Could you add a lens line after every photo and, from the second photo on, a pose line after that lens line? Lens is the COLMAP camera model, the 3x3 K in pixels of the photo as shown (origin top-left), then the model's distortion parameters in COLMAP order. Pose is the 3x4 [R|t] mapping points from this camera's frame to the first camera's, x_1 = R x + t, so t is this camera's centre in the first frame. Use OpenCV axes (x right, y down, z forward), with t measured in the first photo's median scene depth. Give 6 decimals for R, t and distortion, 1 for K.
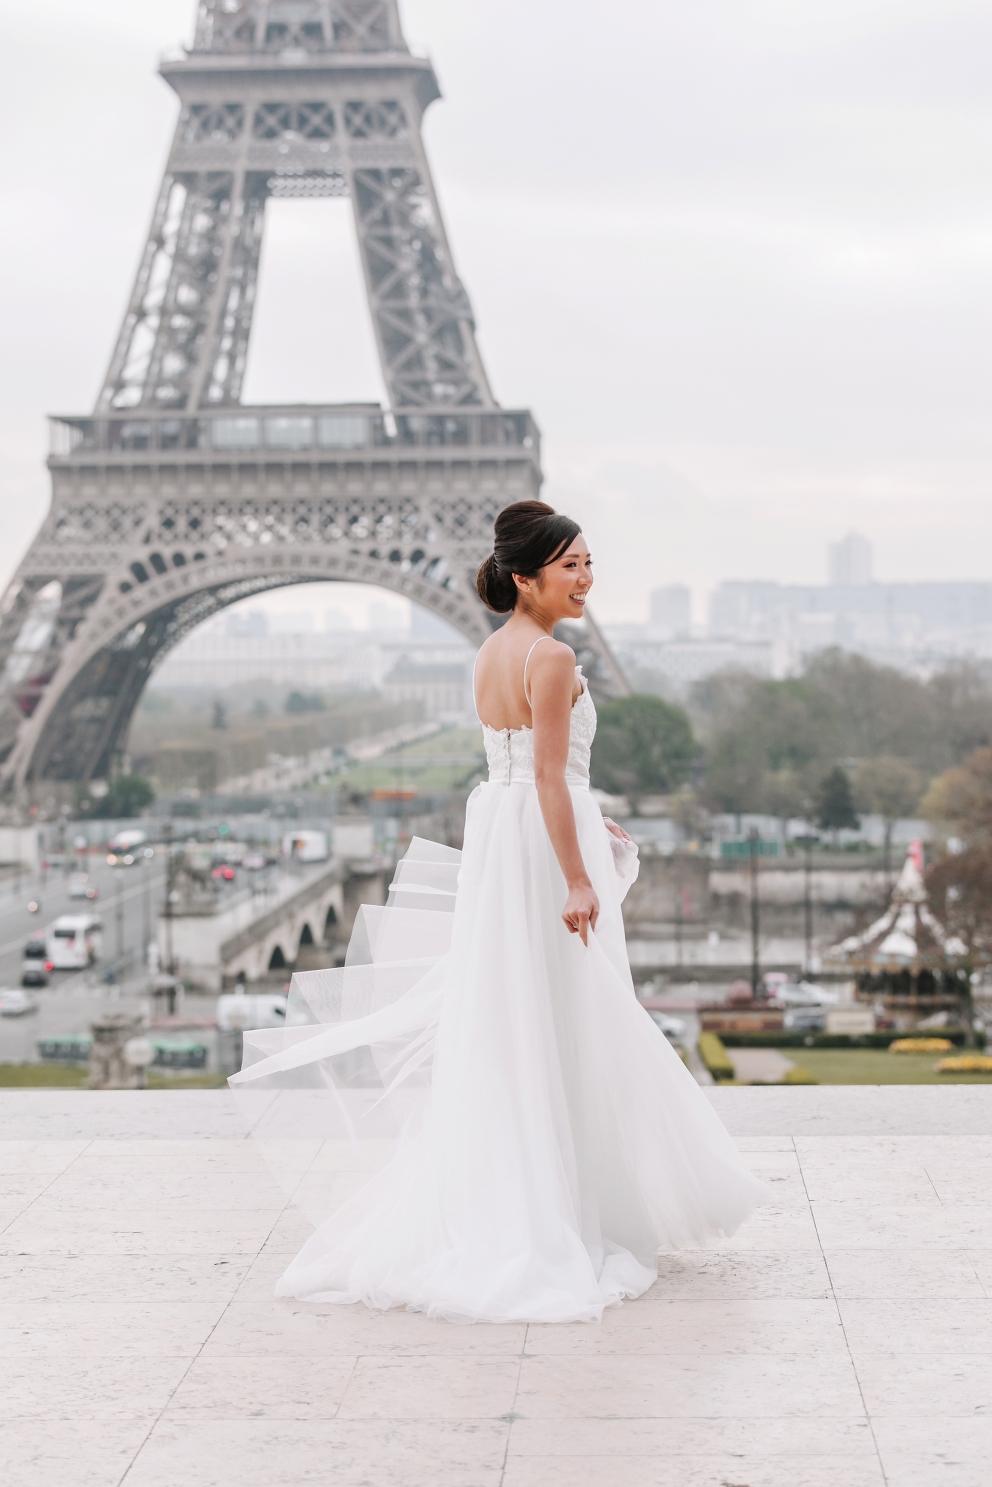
lens RADIAL K [[4073.9, 0, 500.6], [0, 4073.9, 735.5], [0, 0, 1]] dist [0.117831, 0.000000]
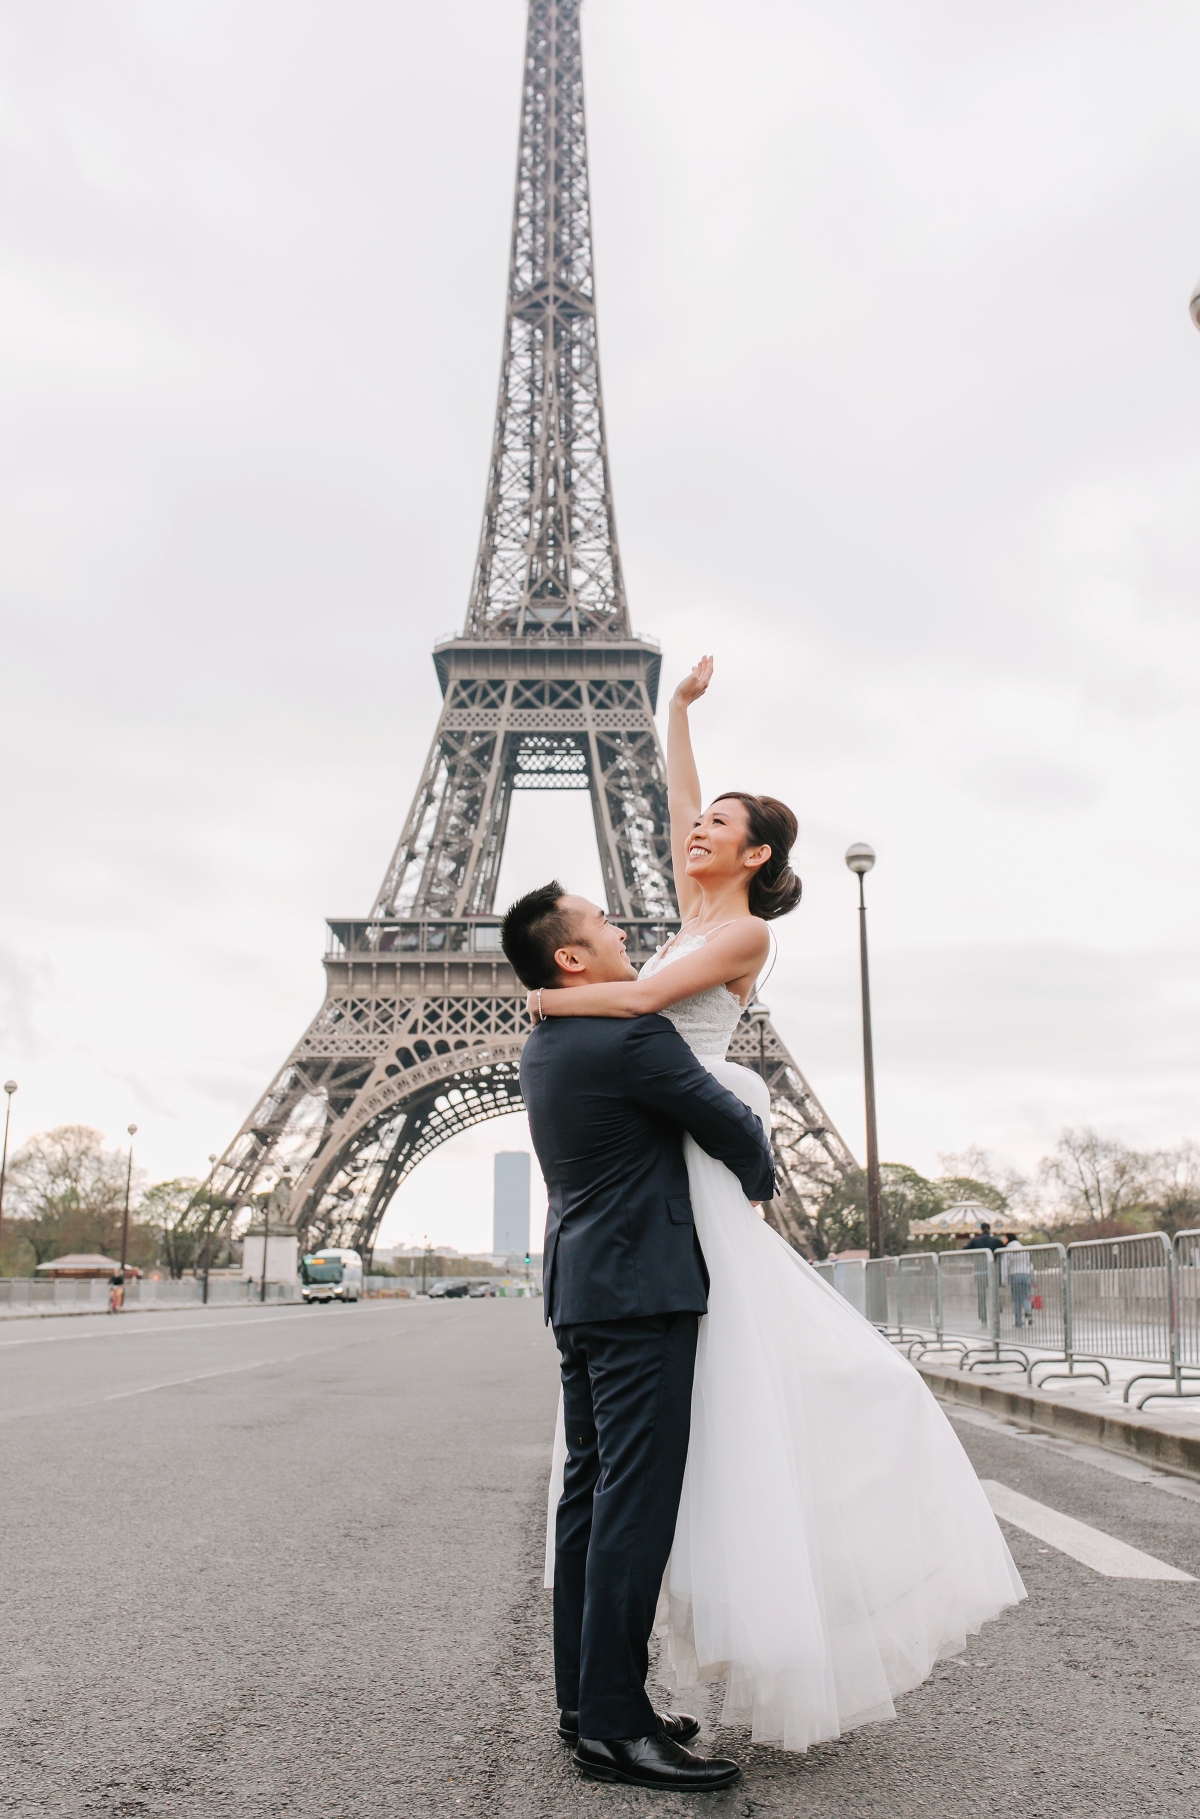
lens RADIAL K [[1746.6, 0, 611.5], [0, 1746.6, 896.7], [0, 0, 1]] dist [0.004527, 0.000000]
pose [[0.998573, 0.017130, 0.050579, -0.057667], [-0.003444, 0.965839, -0.259121, 0.038925], [-0.053290, 0.258578, 0.964519, 0.533910]]
